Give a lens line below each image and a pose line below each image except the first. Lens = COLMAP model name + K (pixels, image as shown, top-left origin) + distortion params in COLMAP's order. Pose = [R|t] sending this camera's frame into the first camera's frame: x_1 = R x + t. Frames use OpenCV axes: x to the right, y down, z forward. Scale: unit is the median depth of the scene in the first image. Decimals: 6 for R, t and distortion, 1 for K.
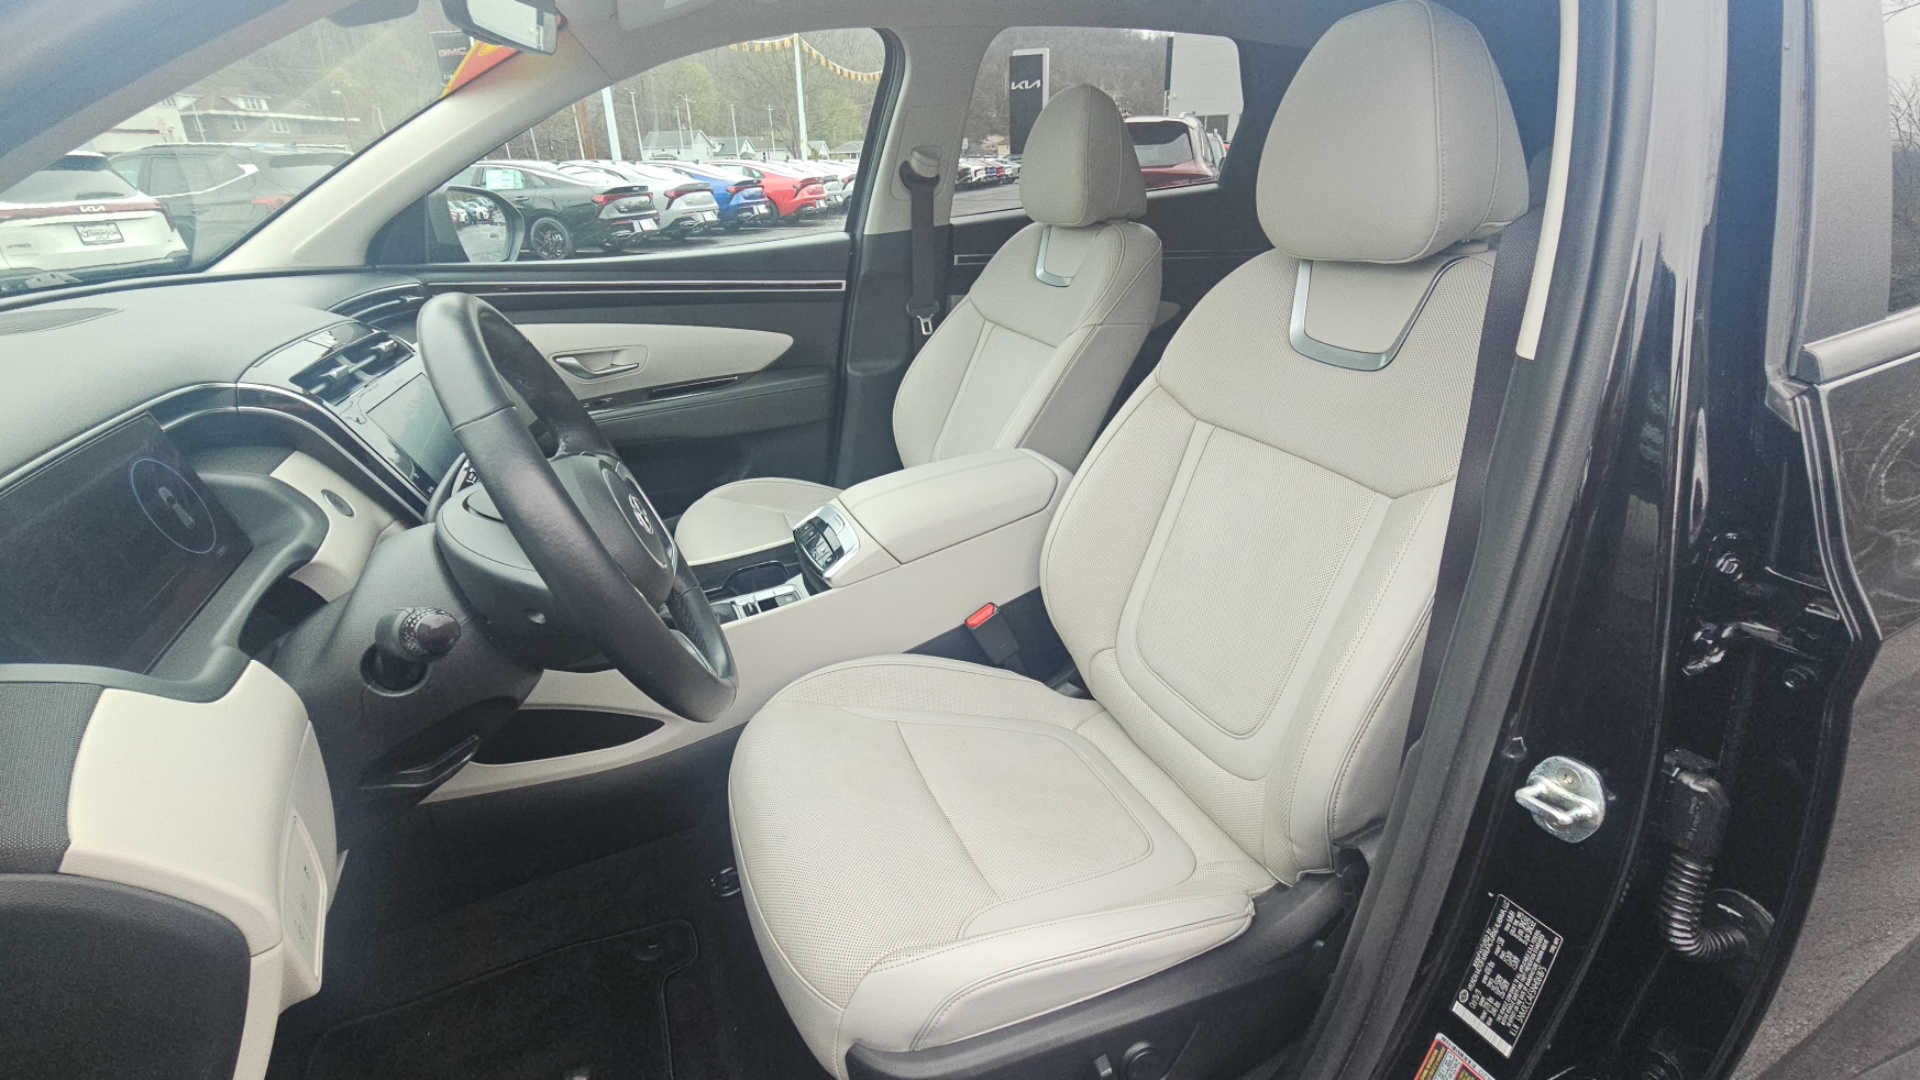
lens RADIAL K [[857.8, 0, 957.4], [0, 857.8, 527.0], [0, 0, 1]] dist [0.018072, -0.011980]
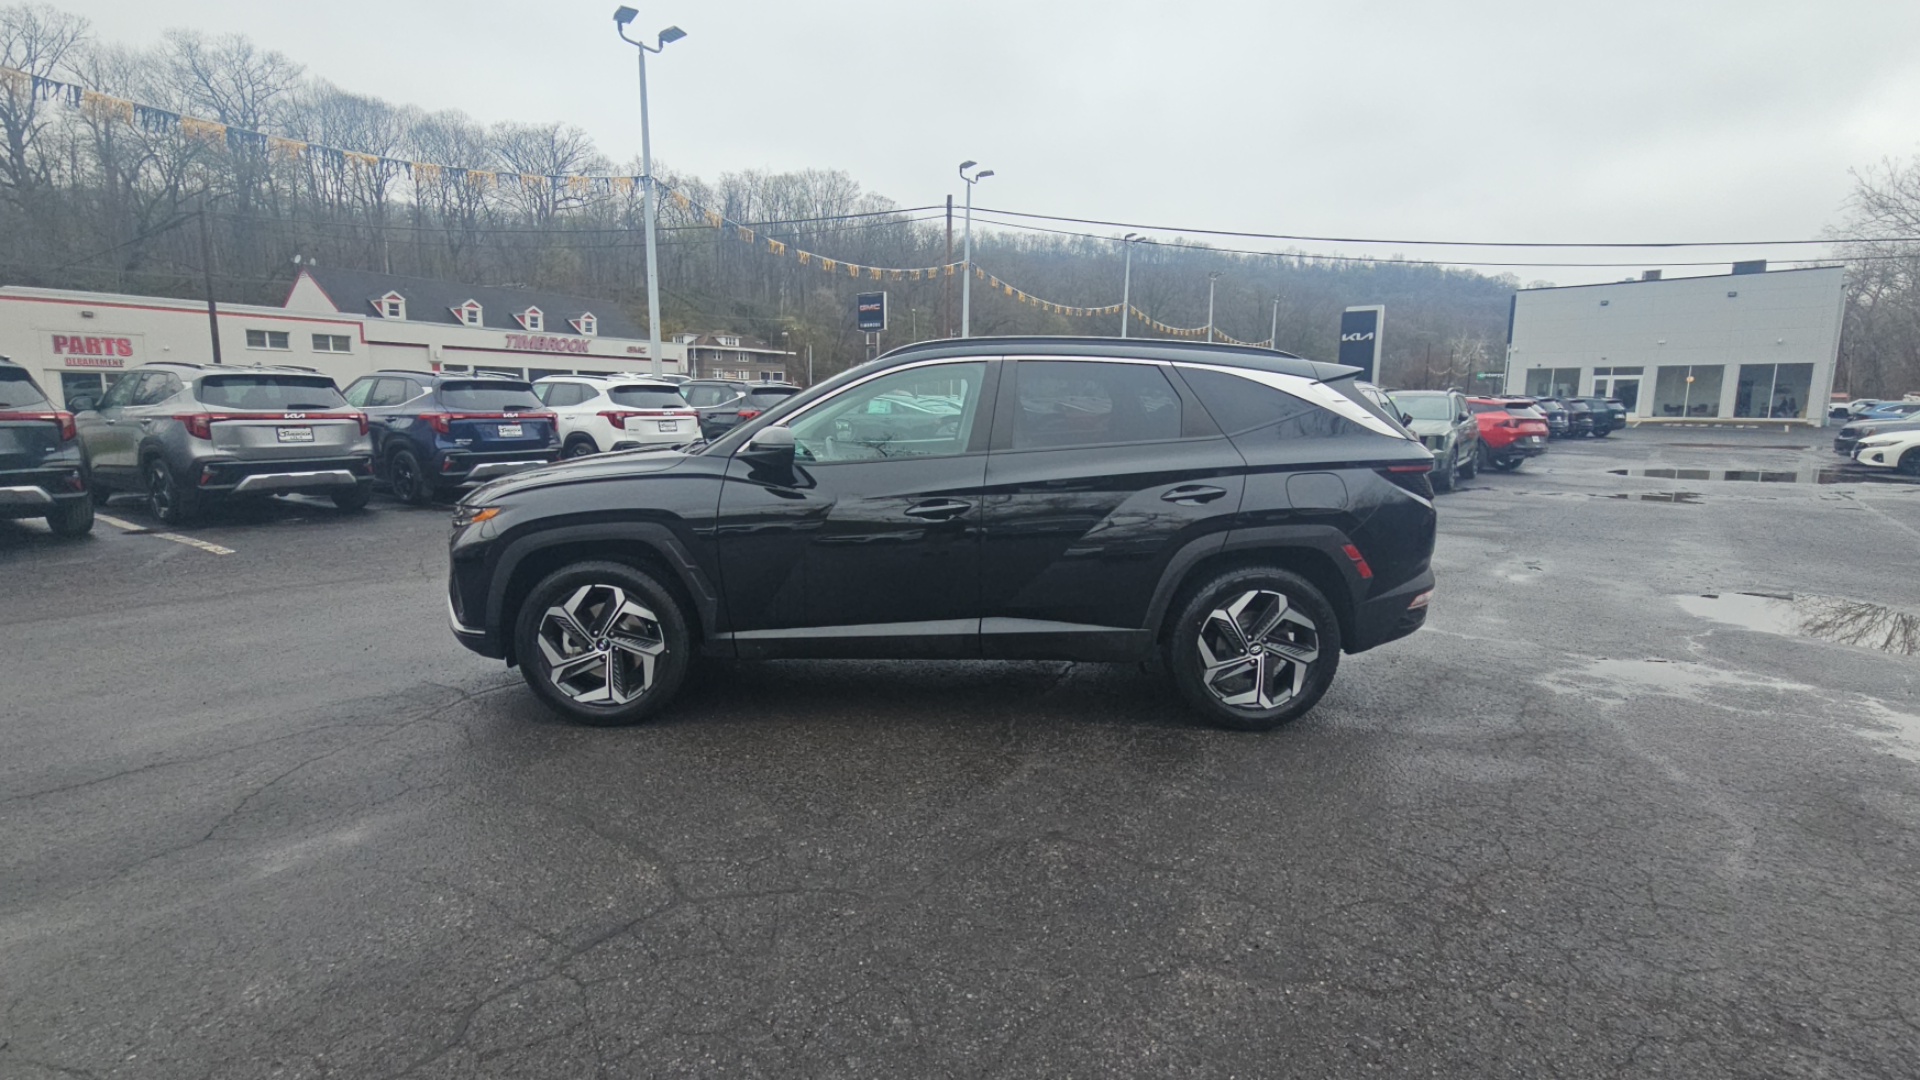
lens RADIAL K [[857.8, 0, 965.9], [0, 857.8, 537.8], [0, 0, 1]] dist [0.018072, -0.011980]
pose [[0.932790, 0.095307, -0.347592, 0.118049], [-0.174385, 0.963349, -0.203832, 0.070602], [0.315425, 0.250748, 0.915223, -0.195419]]
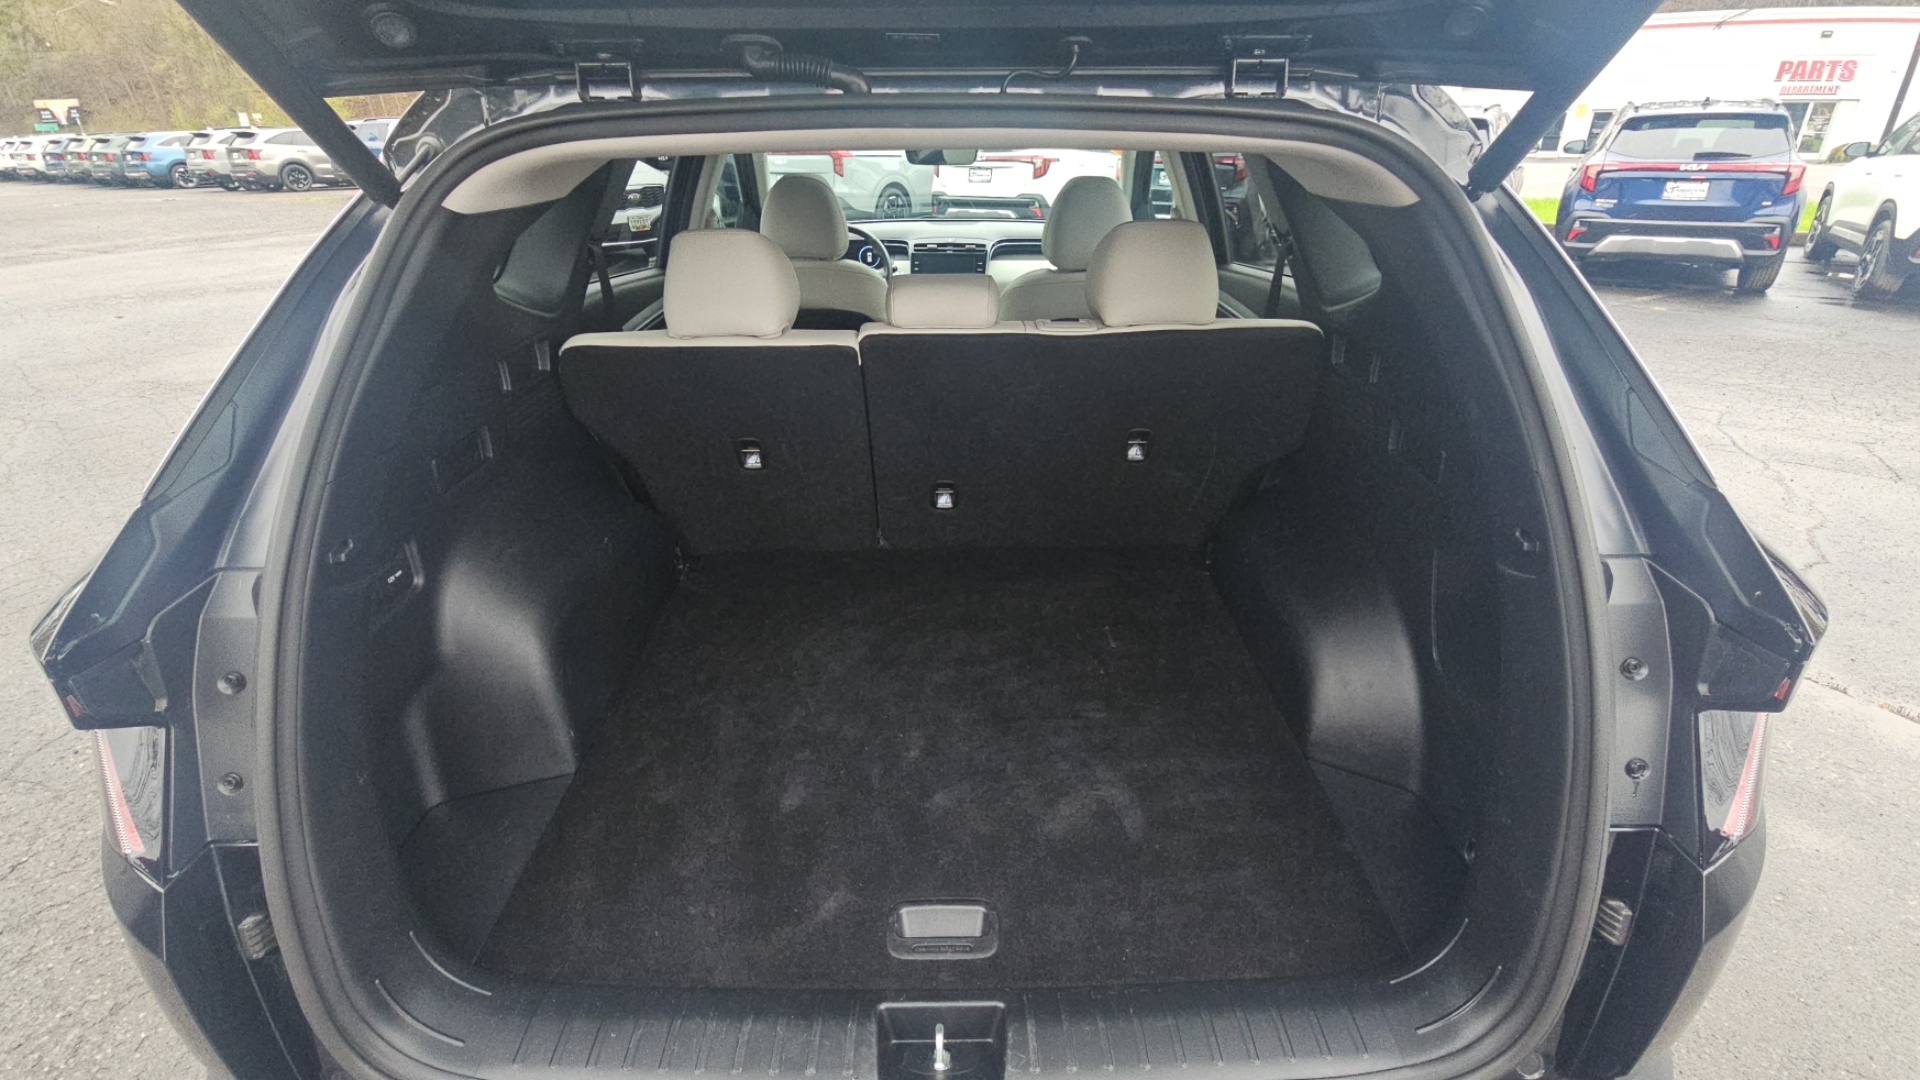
lens RADIAL K [[857.8, 0, 964.8], [0, 857.8, 534.2], [0, 0, 1]] dist [0.018072, -0.011980]
pose [[-0.375164, 0.424469, -0.824062, 0.172631], [-0.340779, 0.763584, 0.548461, -0.082259], [0.862045, 0.486586, -0.141819, 0.138842]]
